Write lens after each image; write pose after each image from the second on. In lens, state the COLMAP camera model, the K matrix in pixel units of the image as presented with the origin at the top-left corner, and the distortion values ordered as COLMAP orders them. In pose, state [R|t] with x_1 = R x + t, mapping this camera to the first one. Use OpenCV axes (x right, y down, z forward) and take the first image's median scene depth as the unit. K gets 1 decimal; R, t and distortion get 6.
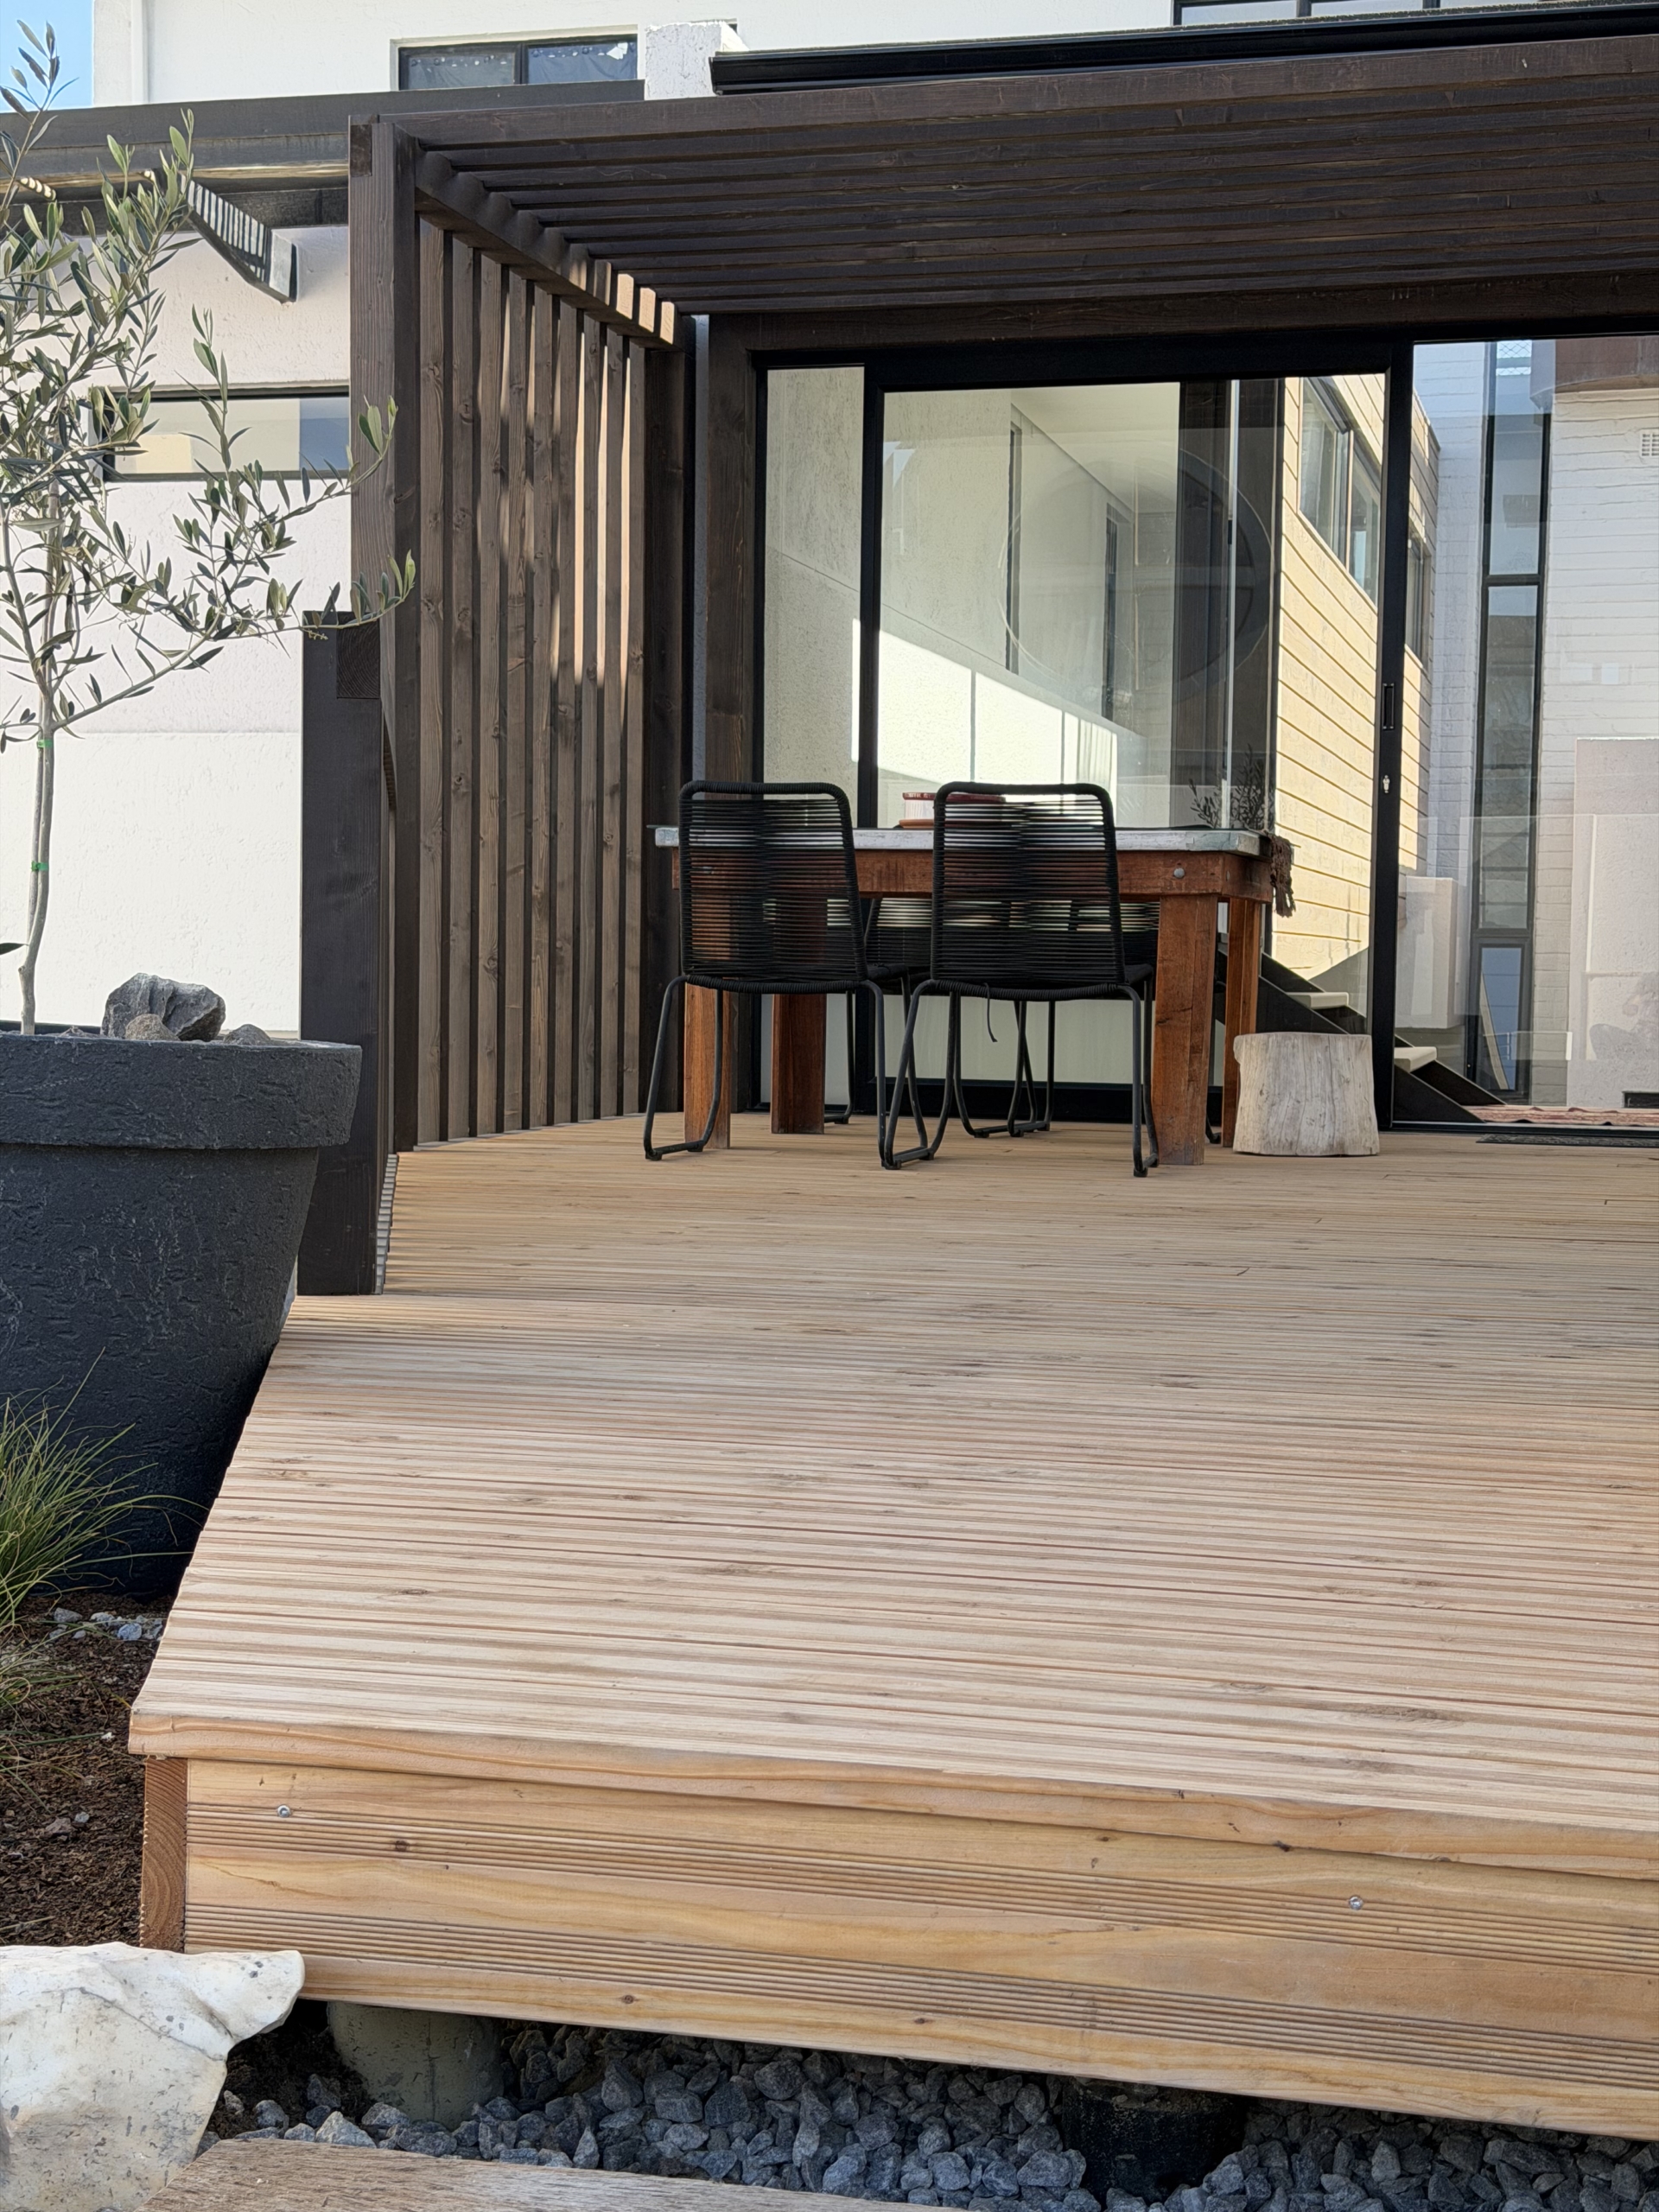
lens RADIAL K [[3159.4, 0, 829.5], [0, 3159.4, 1106.0], [0, 0, 1]] dist [0.108064, -0.050408]
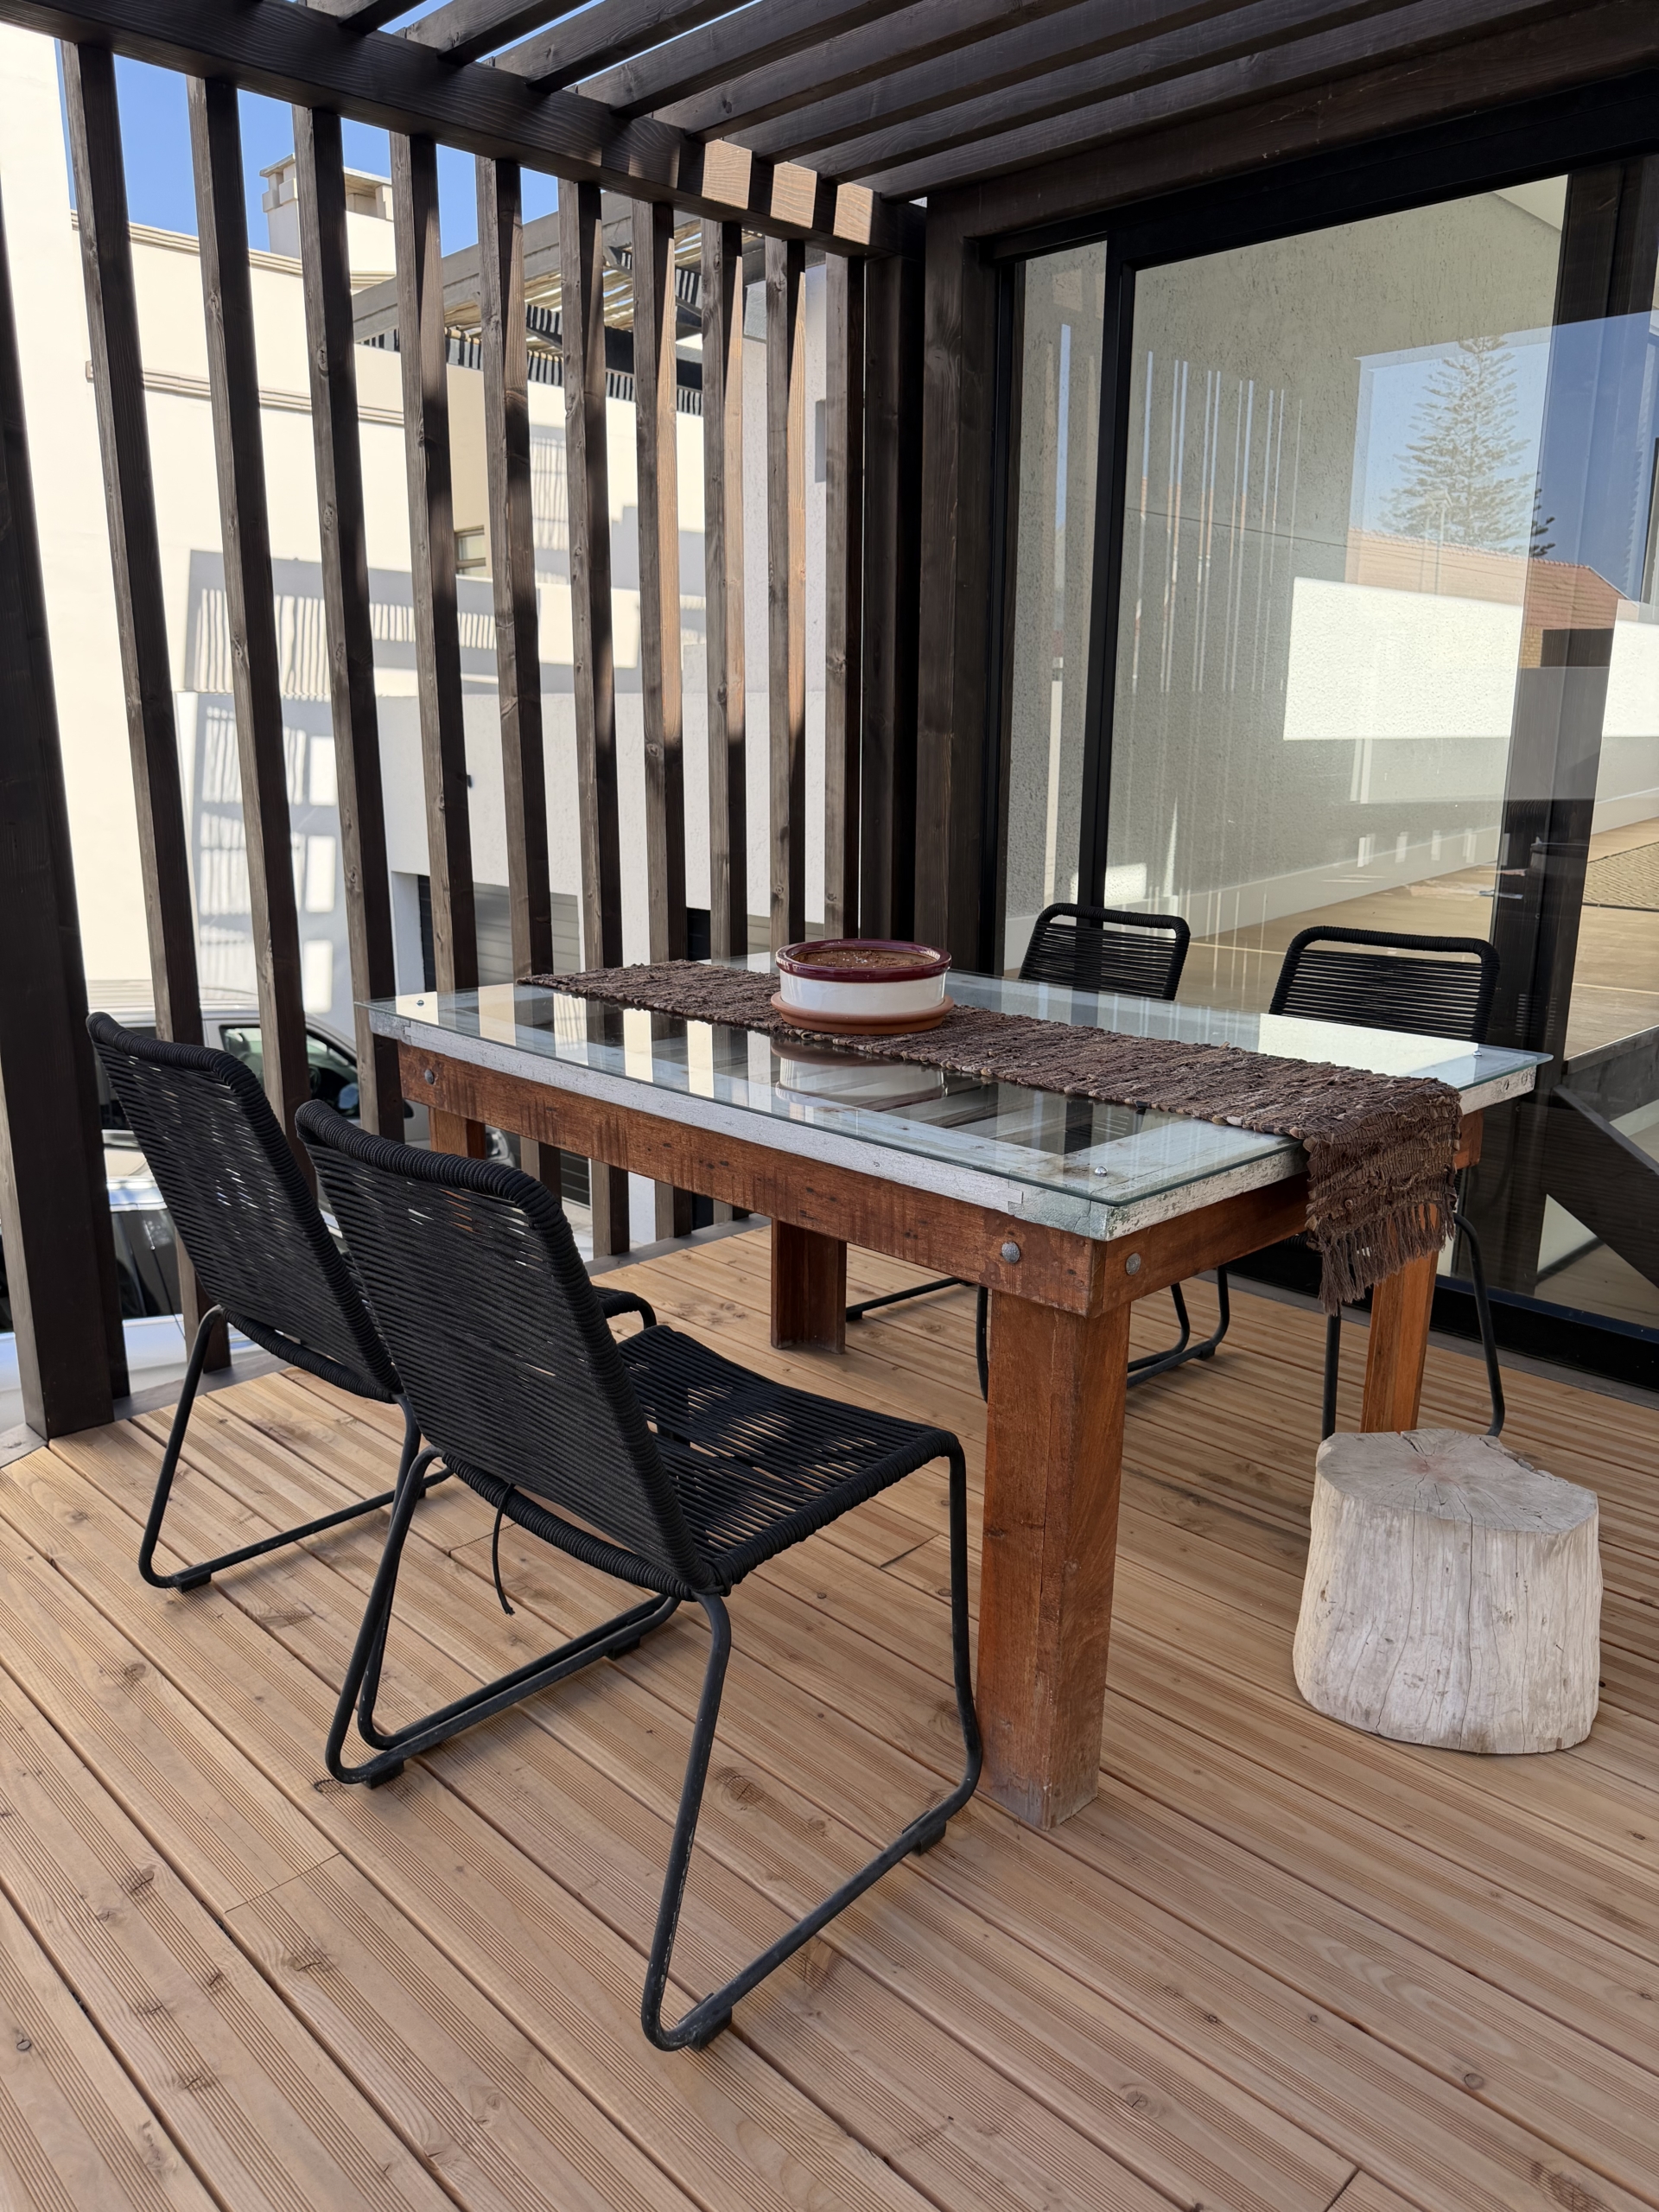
lens RADIAL K [[1590.9, 0, 829.5], [0, 1590.9, 1106.0], [0, 0, 1]] dist [-0.013188, -0.000203]
pose [[0.861425, 0.108141, -0.496238, 0.185798], [-0.013543, 0.981612, 0.190405, -0.128010], [0.507704, -0.157299, 0.847050, 0.757919]]
